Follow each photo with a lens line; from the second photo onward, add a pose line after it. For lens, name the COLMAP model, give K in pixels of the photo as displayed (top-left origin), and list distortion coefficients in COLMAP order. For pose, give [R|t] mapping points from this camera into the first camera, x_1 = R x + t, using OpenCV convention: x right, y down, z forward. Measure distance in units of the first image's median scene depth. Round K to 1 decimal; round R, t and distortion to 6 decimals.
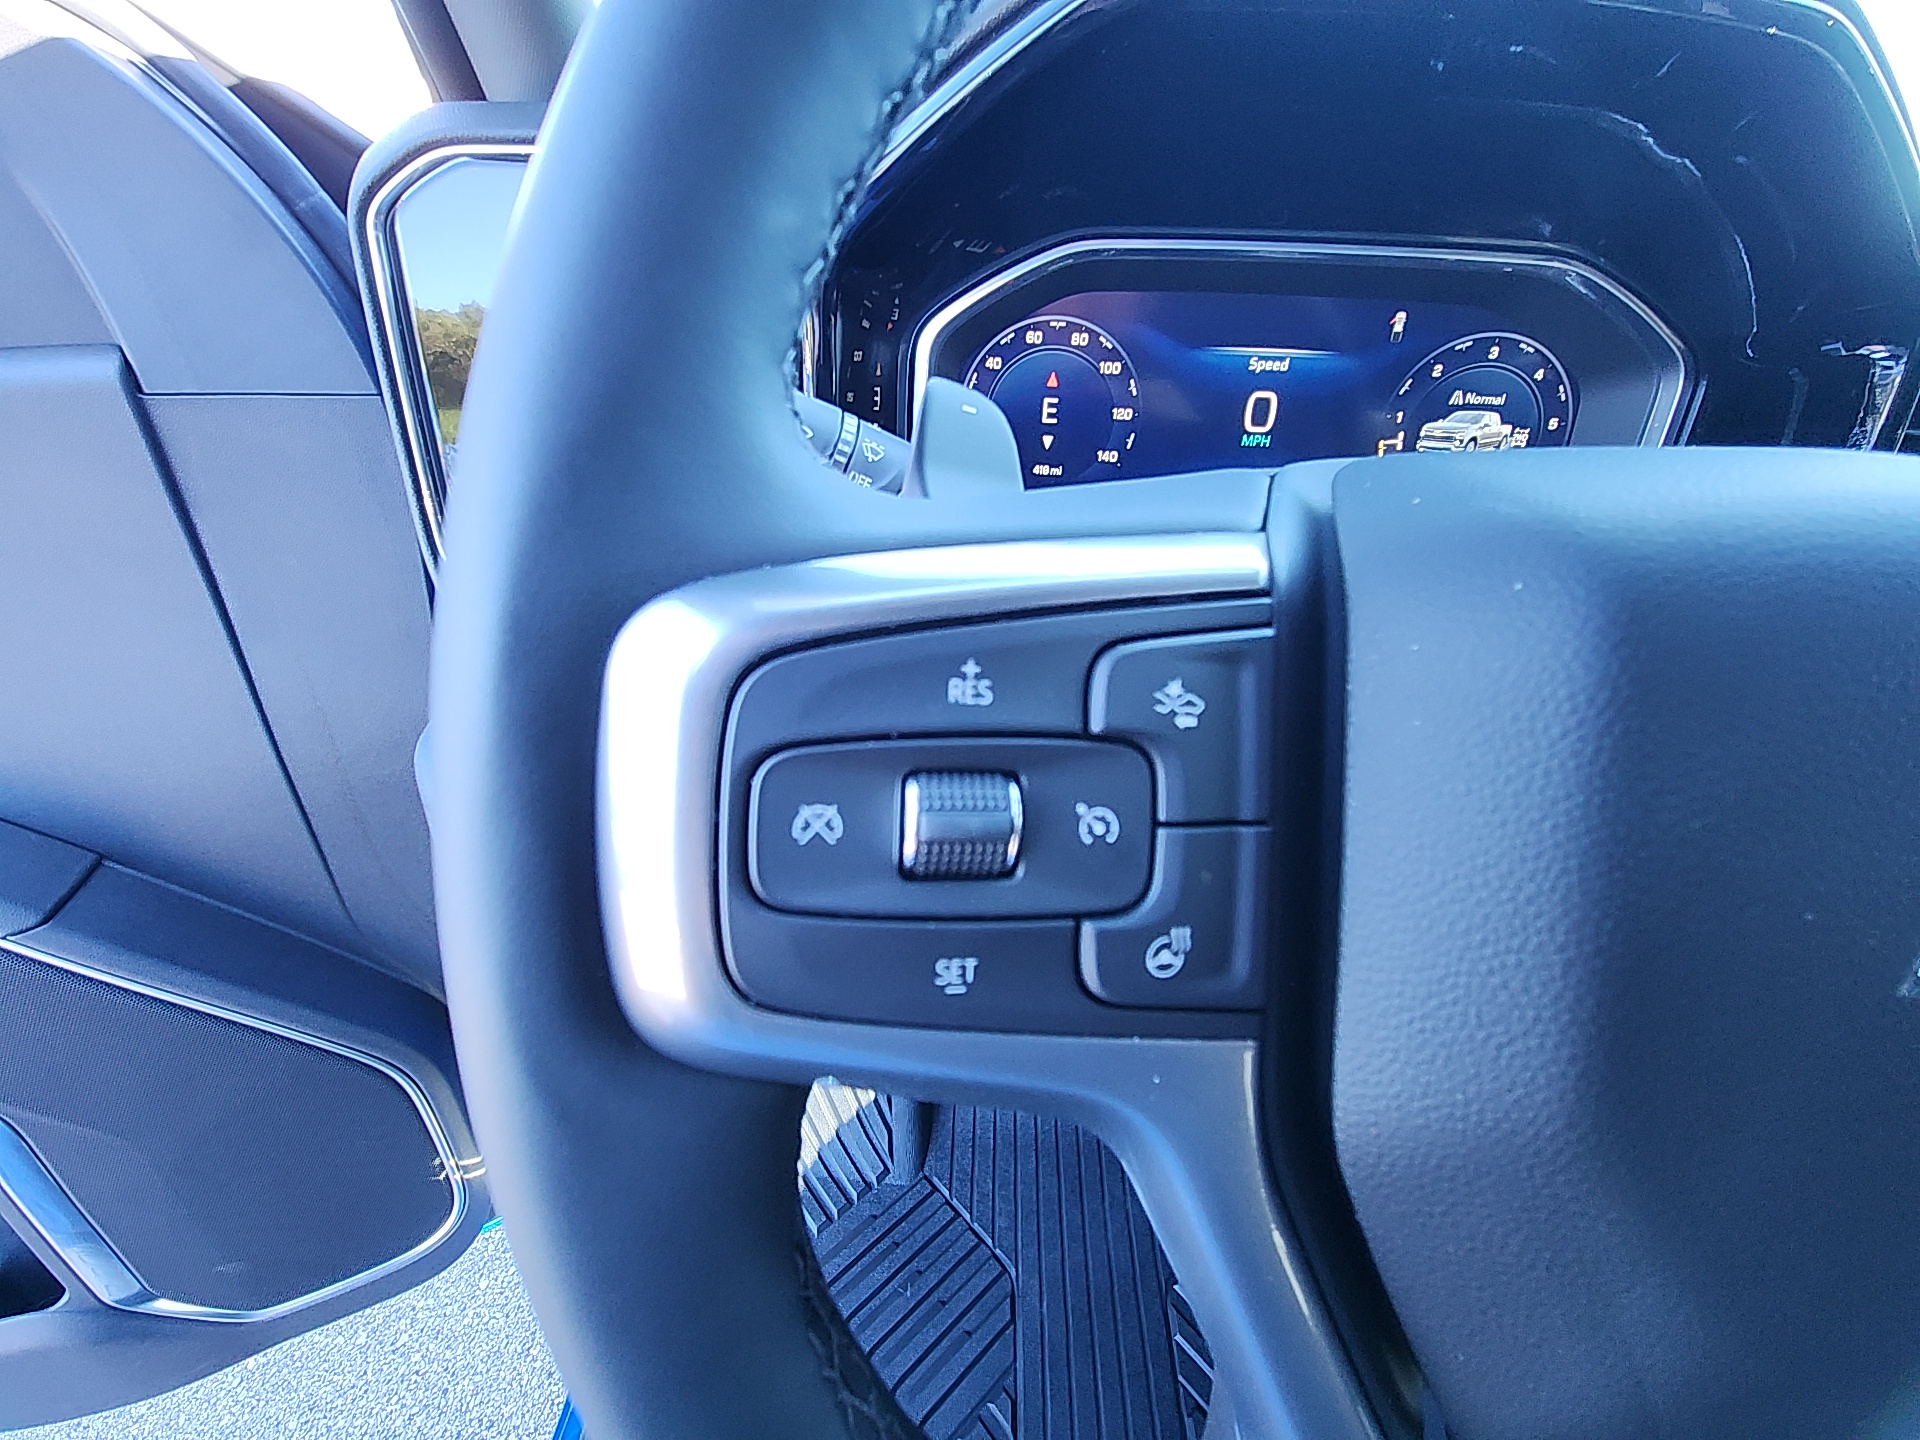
lens RADIAL K [[769.0, 0, 952.0], [0, 769.0, 699.6], [0, 0, 1]] dist [0.015667, -0.013626]
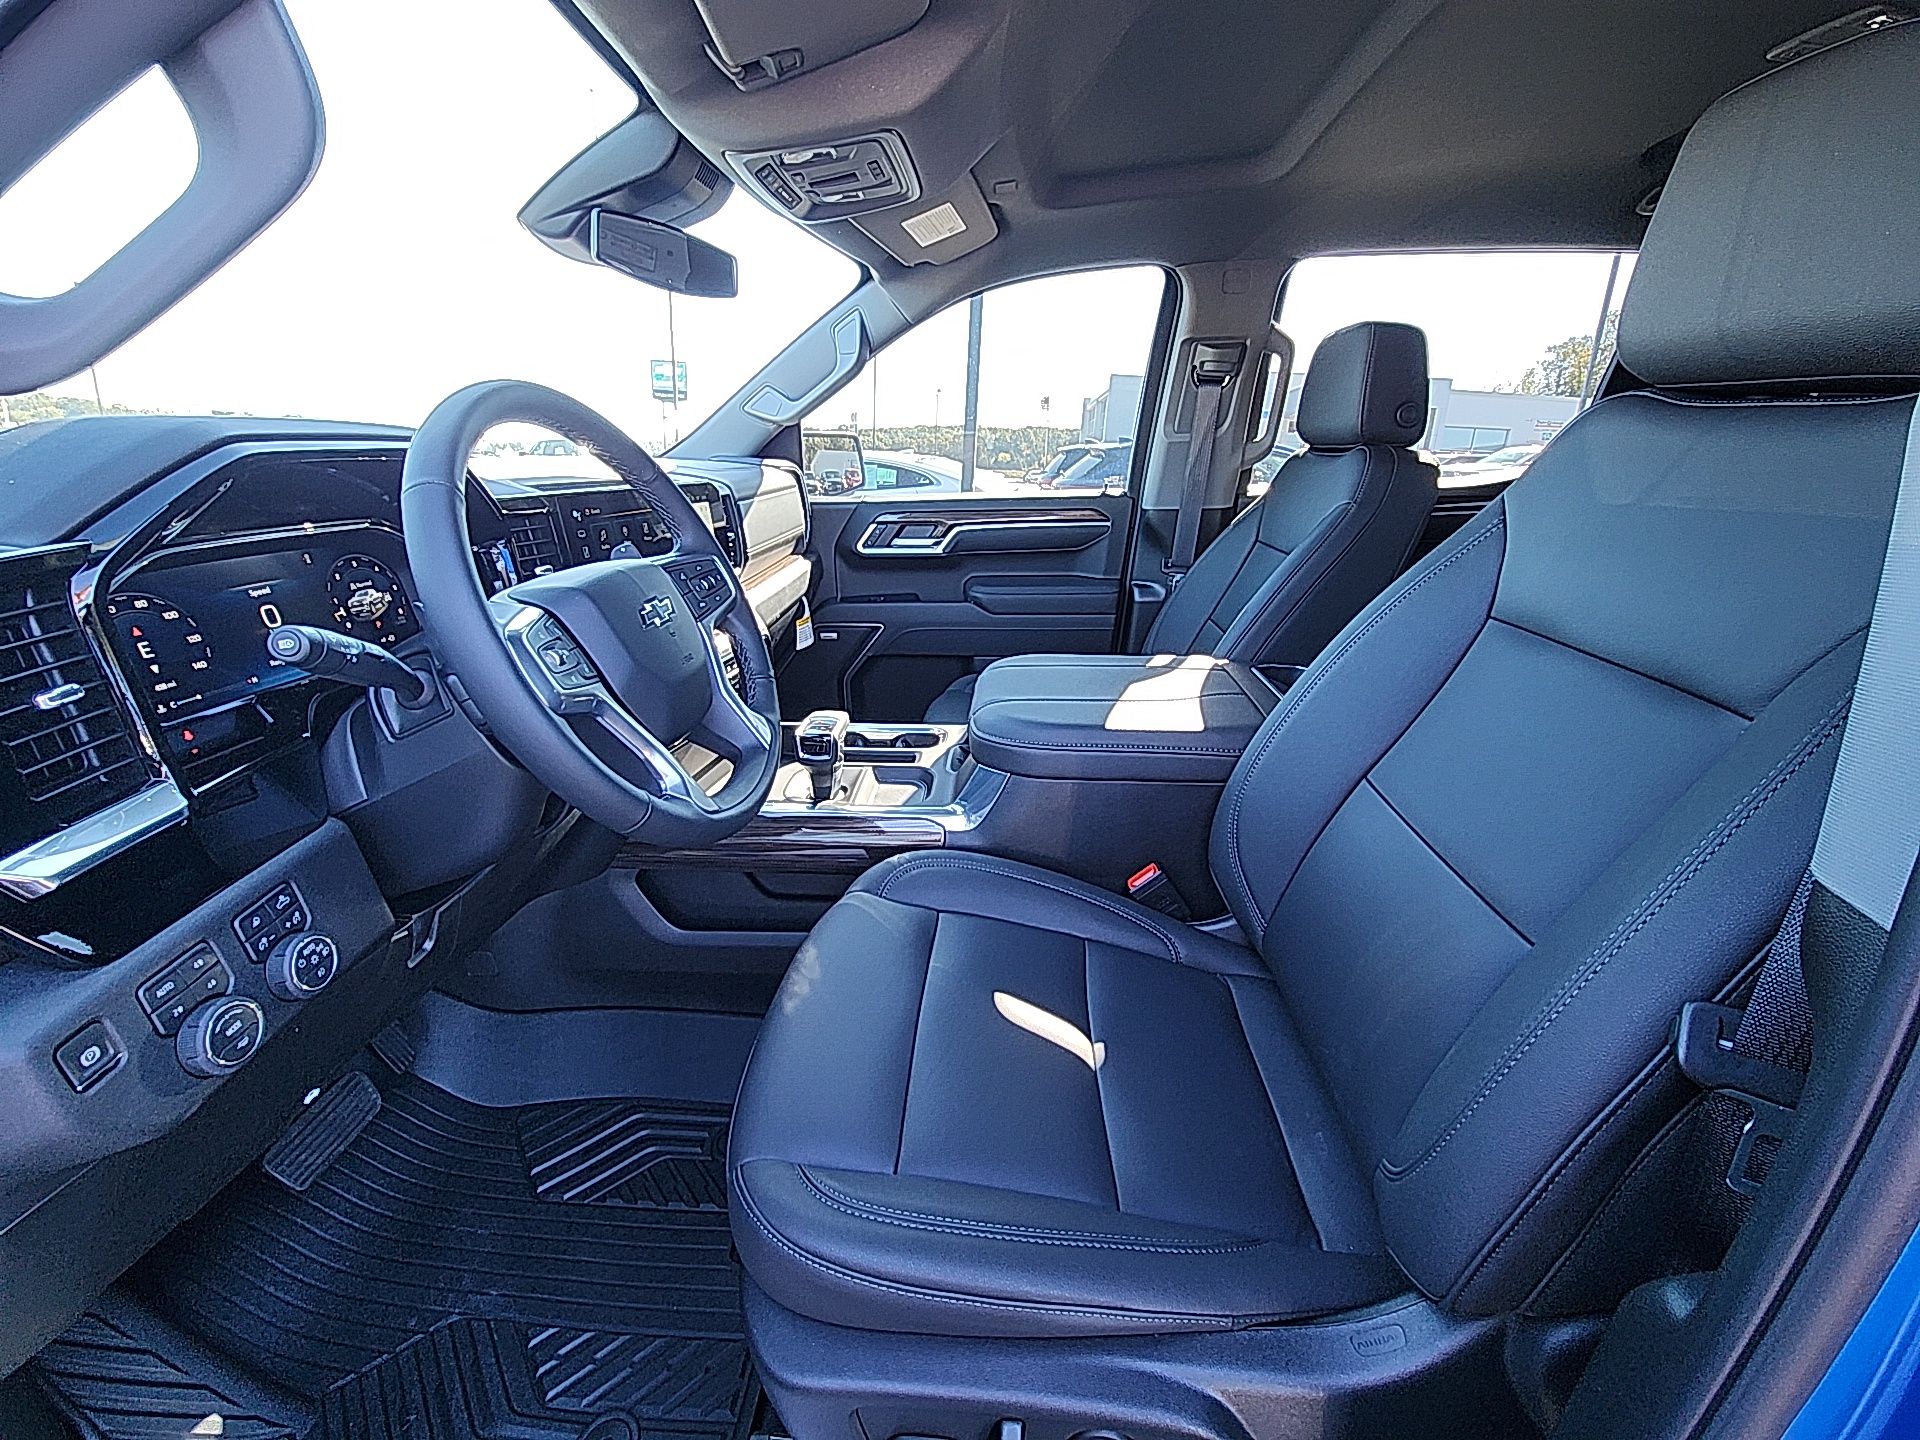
lens RADIAL K [[773.4, 0, 950.8], [0, 773.4, 701.0], [0, 0, 1]] dist [0.001512, -0.000356]
pose [[0.026873, -0.345019, 0.938211, -1.280891], [0.509656, 0.812134, 0.284058, 0.071769], [-0.859958, 0.470531, 0.197666, -0.588386]]
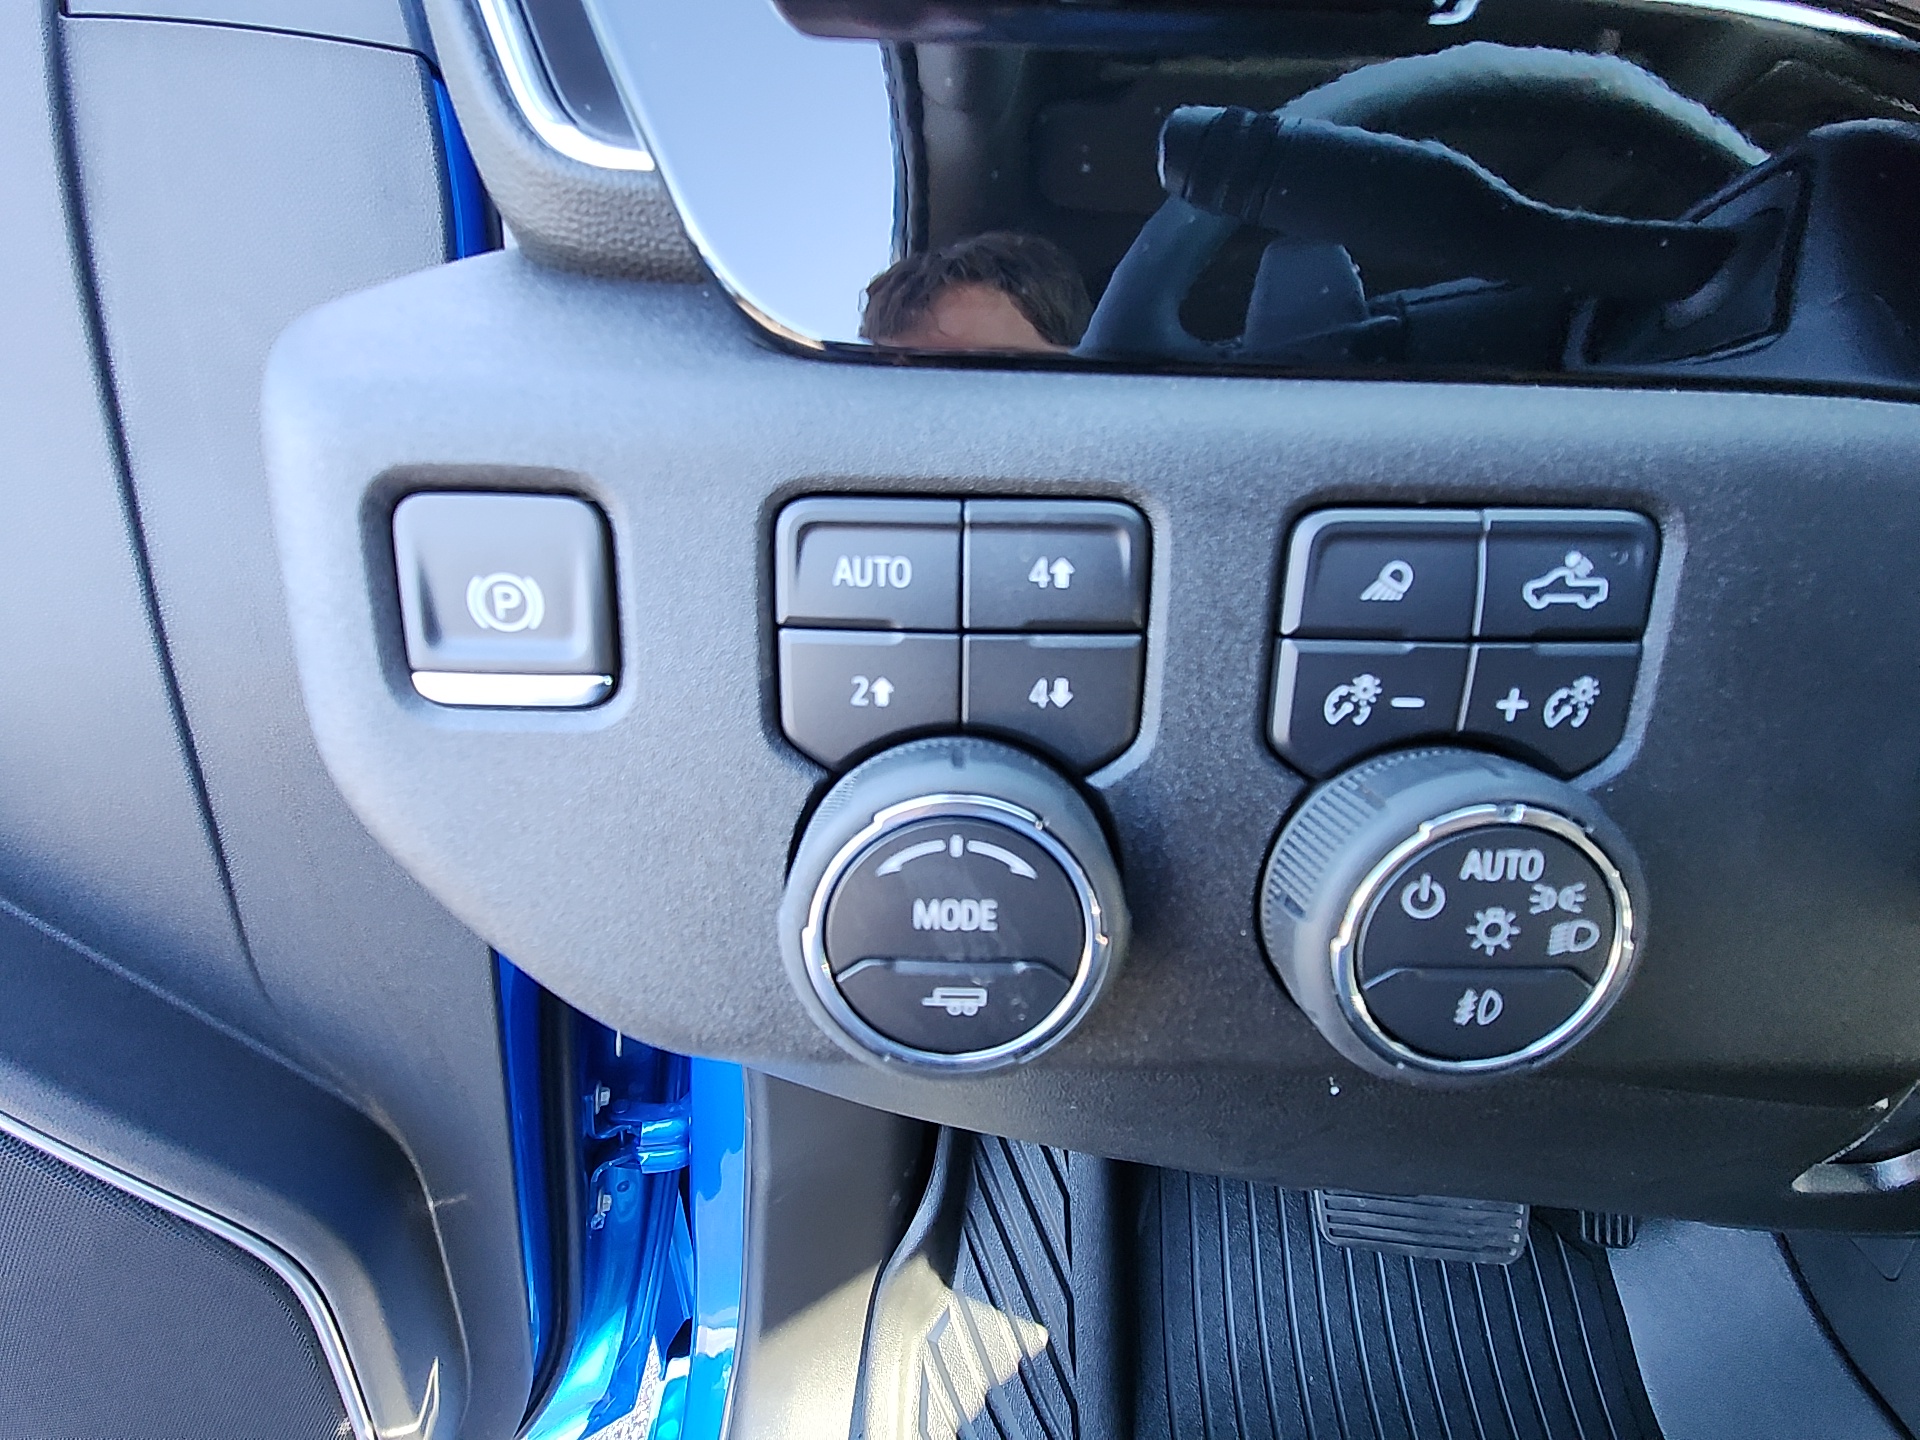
lens RADIAL K [[769.0, 0, 952.0], [0, 769.0, 699.6], [0, 0, 1]] dist [0.015667, -0.013626]
pose [[0.998057, 0.027789, -0.055774, -0.330514], [-0.036776, 0.985237, -0.167198, 0.236059], [0.050304, 0.168924, 0.984344, 0.619684]]
